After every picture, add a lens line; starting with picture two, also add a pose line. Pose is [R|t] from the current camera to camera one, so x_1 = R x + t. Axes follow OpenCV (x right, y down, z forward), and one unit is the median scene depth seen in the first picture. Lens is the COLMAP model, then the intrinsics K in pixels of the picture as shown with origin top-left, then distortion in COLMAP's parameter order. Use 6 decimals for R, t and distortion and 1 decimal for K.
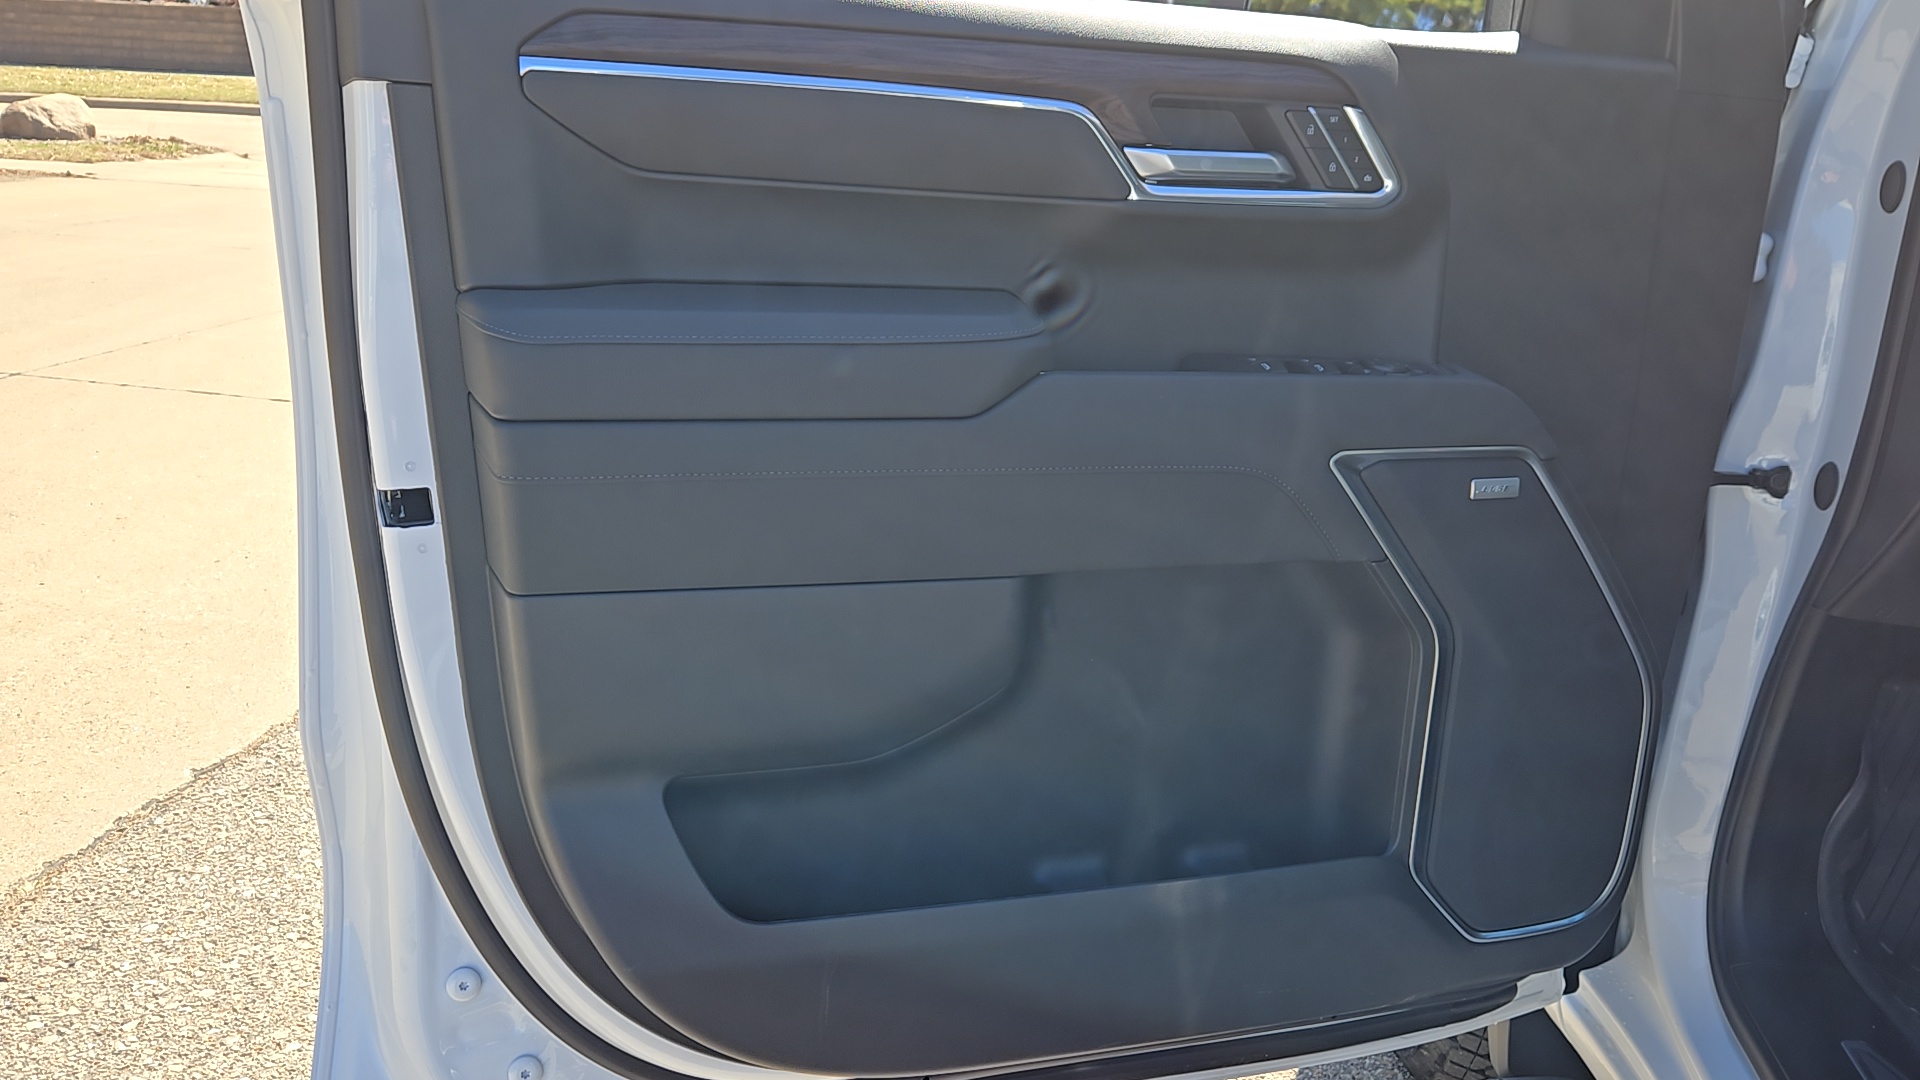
lens RADIAL K [[1626.0, 0, 963.0], [0, 1626.0, 534.7], [0, 0, 1]] dist [0.010364, -0.010124]
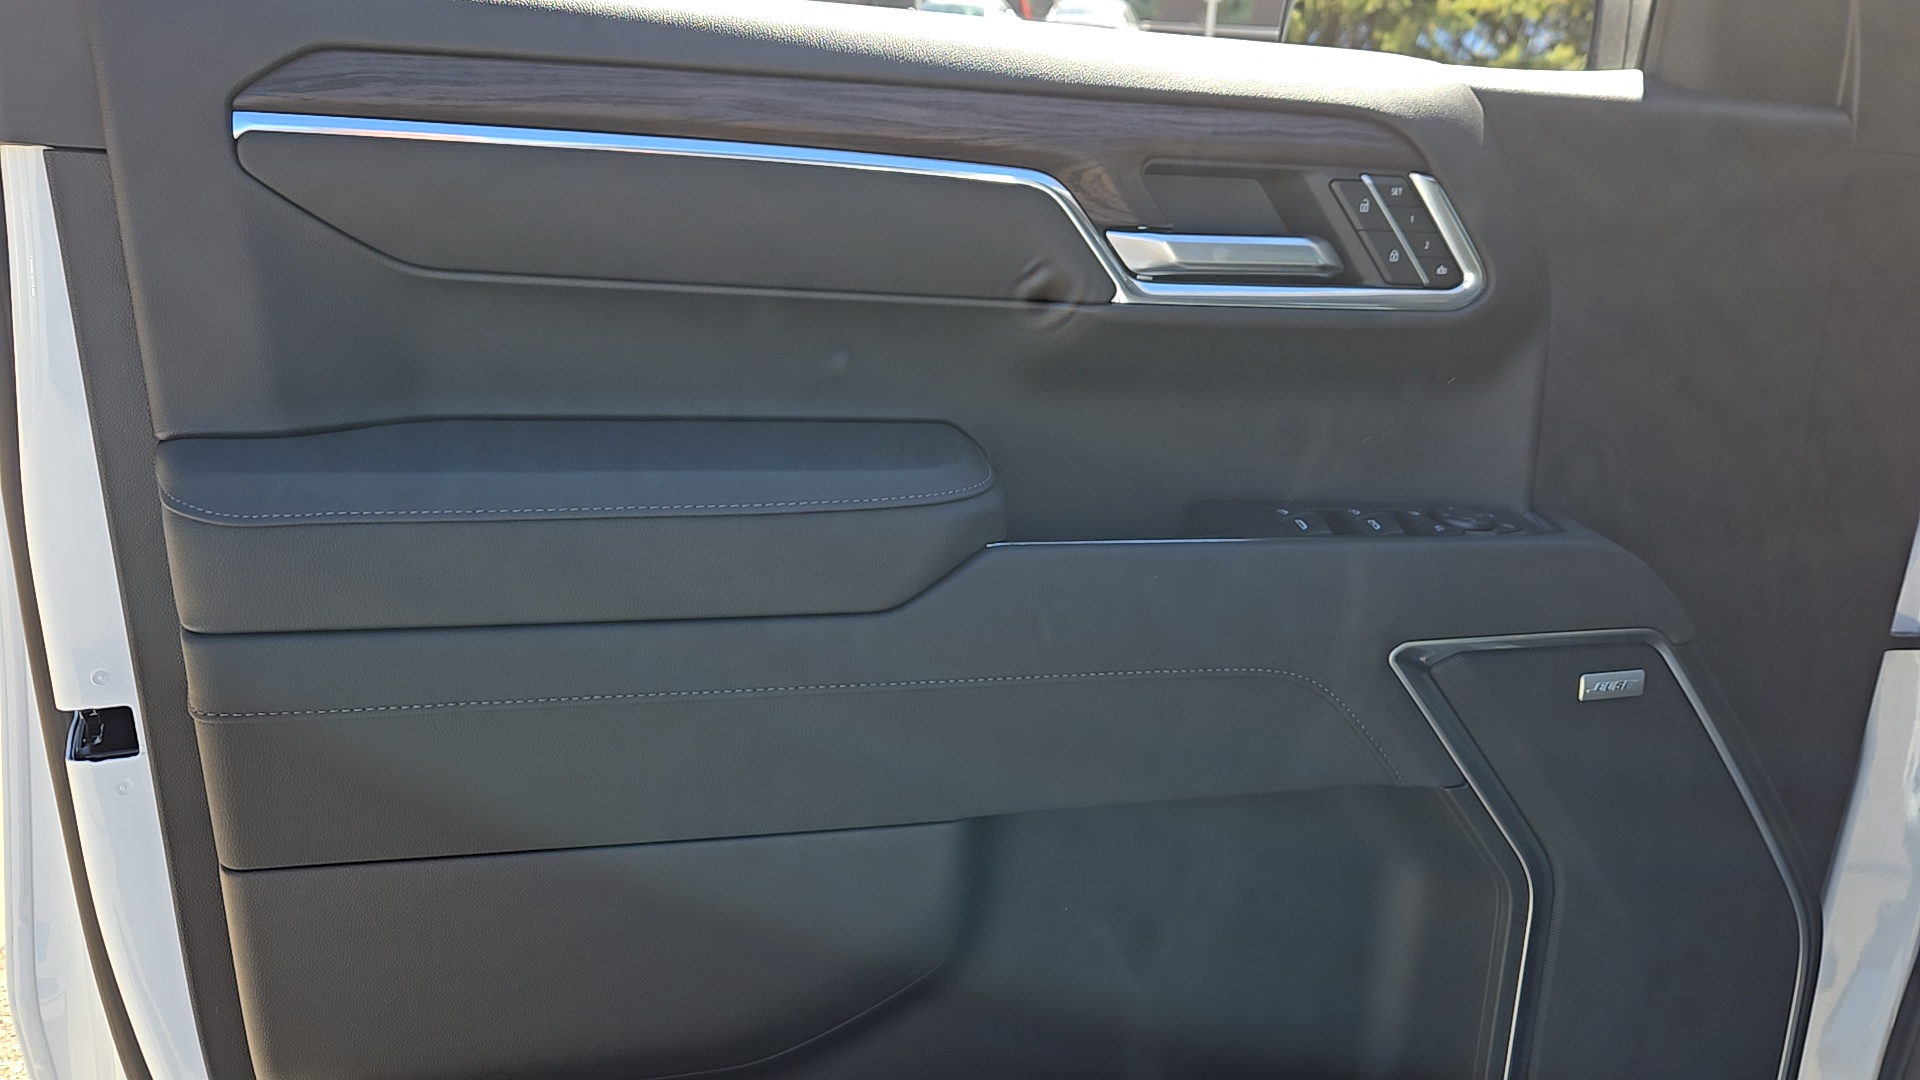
lens RADIAL K [[1626.0, 0, 961.5], [0, 1626.0, 545.8], [0, 0, 1]] dist [0.010364, -0.010124]
pose [[0.999682, 0.006230, -0.024424, 0.051186], [-0.006464, 0.999934, -0.009525, -0.087822], [0.024363, 0.009680, 0.999656, 0.265462]]
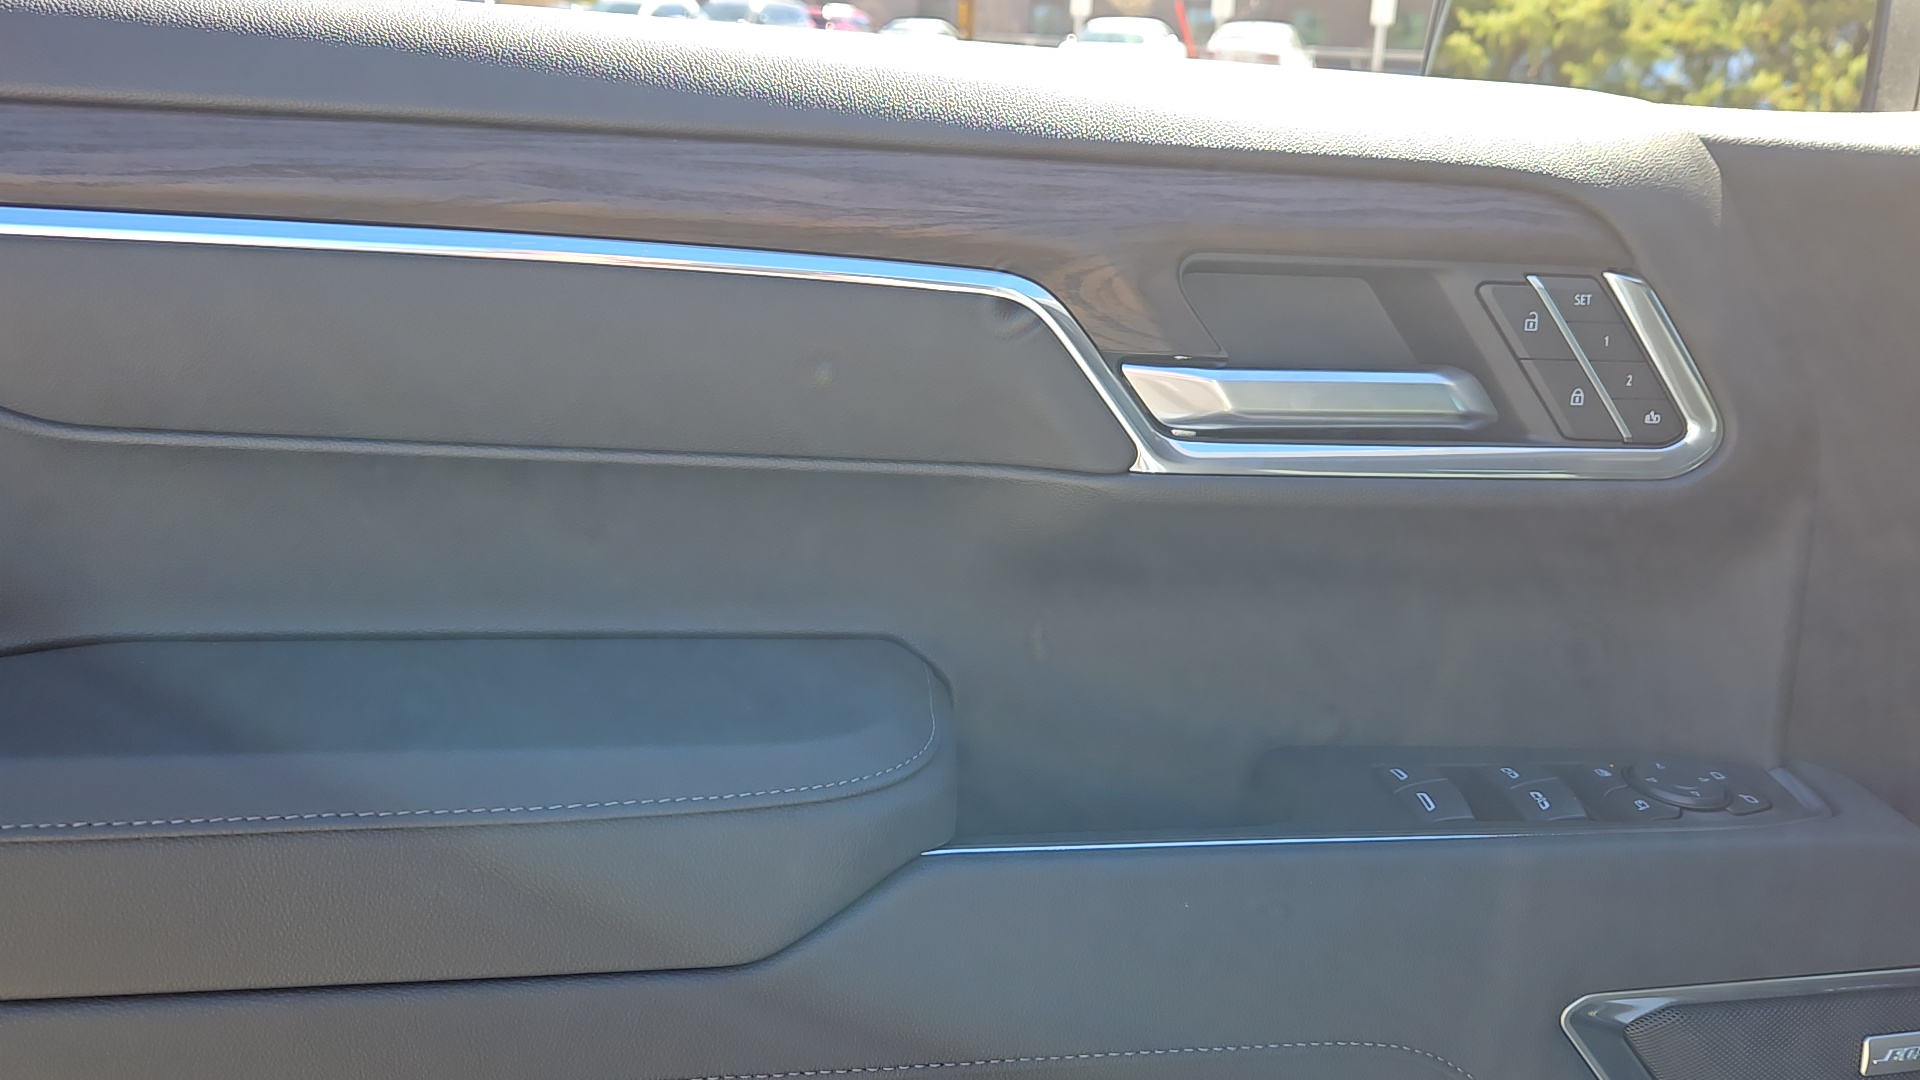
lens RADIAL K [[1626.0, 0, 965.3], [0, 1626.0, 567.7], [0, 0, 1]] dist [0.010364, -0.010124]
pose [[0.992671, 0.023201, -0.118601, 0.107813], [-0.025613, 0.999494, -0.018846, -0.164345], [0.118104, 0.021746, 0.992763, 0.511610]]
